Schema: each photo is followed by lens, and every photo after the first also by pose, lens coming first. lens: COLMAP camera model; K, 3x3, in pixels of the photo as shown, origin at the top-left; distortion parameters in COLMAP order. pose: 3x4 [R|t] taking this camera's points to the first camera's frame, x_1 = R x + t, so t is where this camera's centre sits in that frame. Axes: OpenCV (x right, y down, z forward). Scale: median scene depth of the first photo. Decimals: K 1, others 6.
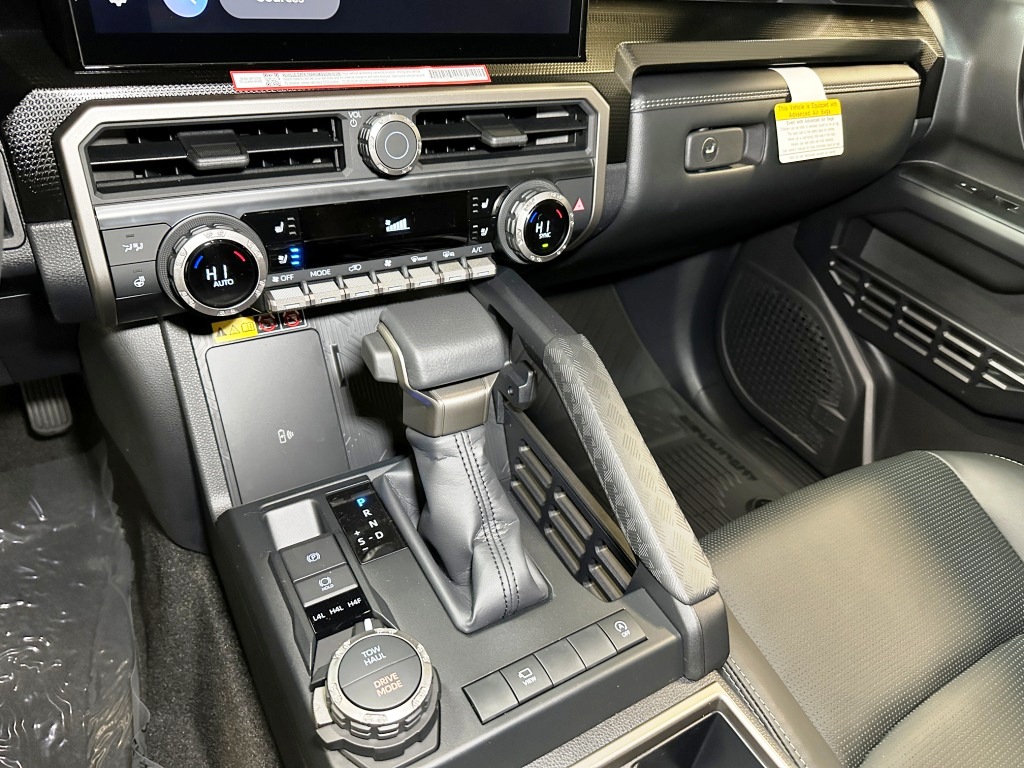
lens RADIAL K [[744.6, 0, 512.0], [0, 744.6, 384.0], [0, 0, 1]] dist [0.067745, -0.090338]
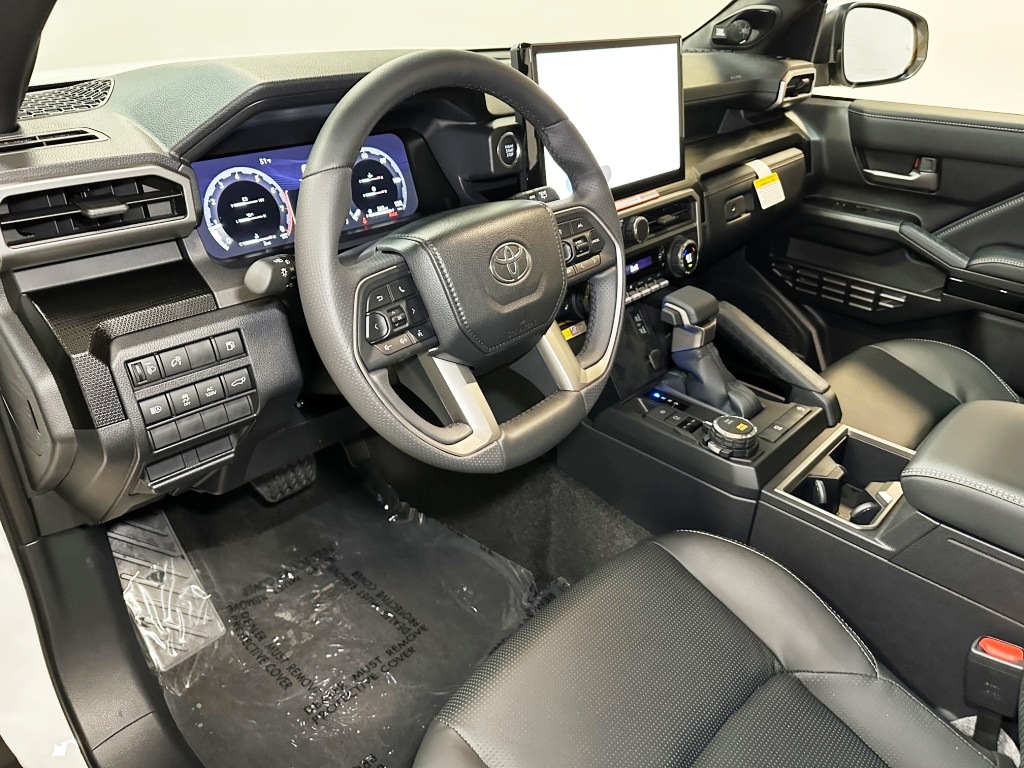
lens RADIAL K [[705.8, 0, 512.0], [0, 705.8, 384.0], [0, 0, 1]] dist [0.165321, -0.298039]
pose [[0.959921, -0.229233, 0.161260, -0.793184], [0.247326, 0.963481, -0.102638, 0.202892], [-0.131843, 0.138408, 0.981560, -0.797095]]
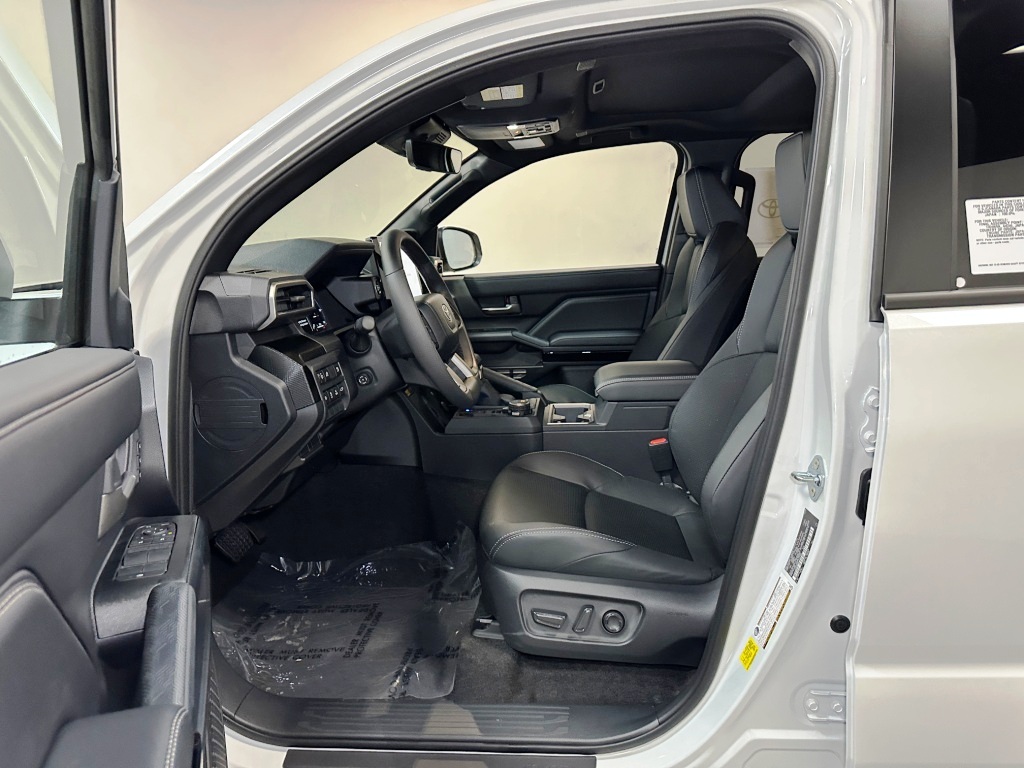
lens RADIAL K [[705.8, 0, 512.0], [0, 705.8, 384.0], [0, 0, 1]] dist [0.165321, -0.298039]
pose [[0.576752, -0.310746, 0.755509, -2.450473], [0.585218, 0.802434, -0.116706, 0.536335], [-0.569980, 0.509448, 0.644659, -1.332147]]
